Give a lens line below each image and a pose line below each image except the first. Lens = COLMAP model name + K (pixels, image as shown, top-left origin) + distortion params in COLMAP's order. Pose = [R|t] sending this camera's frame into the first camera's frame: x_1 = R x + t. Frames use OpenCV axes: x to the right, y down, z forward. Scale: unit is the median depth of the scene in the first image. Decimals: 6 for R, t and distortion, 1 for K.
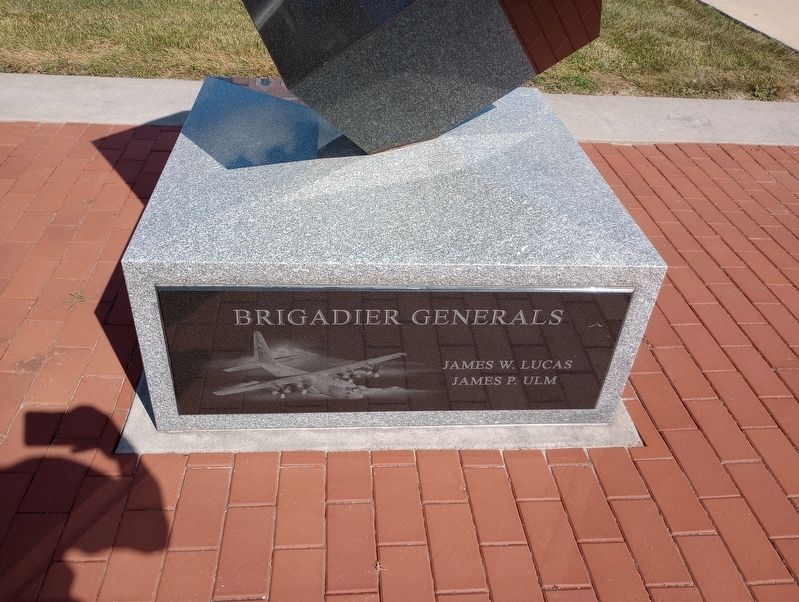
lens RADIAL K [[664.0, 0, 399.5], [0, 664.0, 301.0], [0, 0, 1]] dist [0.056605, -0.075127]
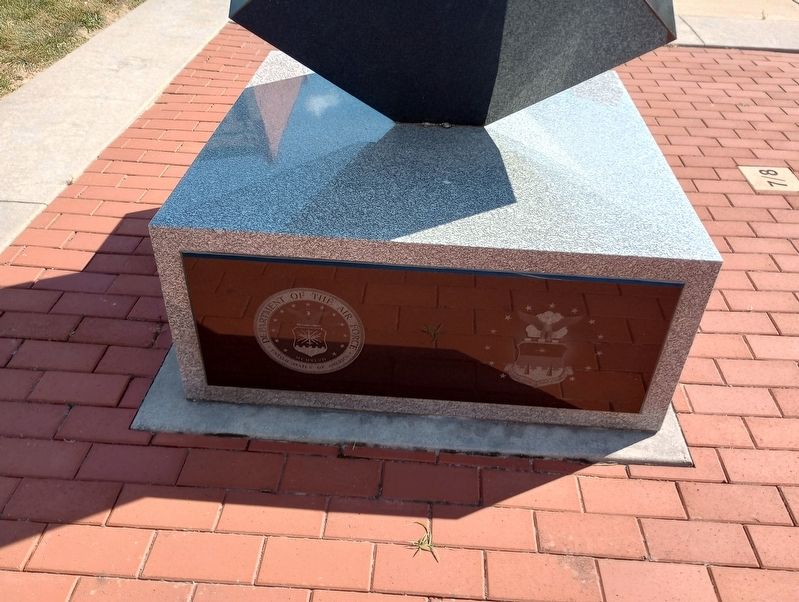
lens RADIAL K [[664.0, 0, 399.5], [0, 664.0, 301.0], [0, 0, 1]] dist [0.056605, -0.075127]
pose [[0.147117, -0.646237, 0.748822, -0.506219], [0.558926, 0.678918, 0.476101, -0.304105], [-0.816063, 0.348493, 0.461079, 0.377472]]
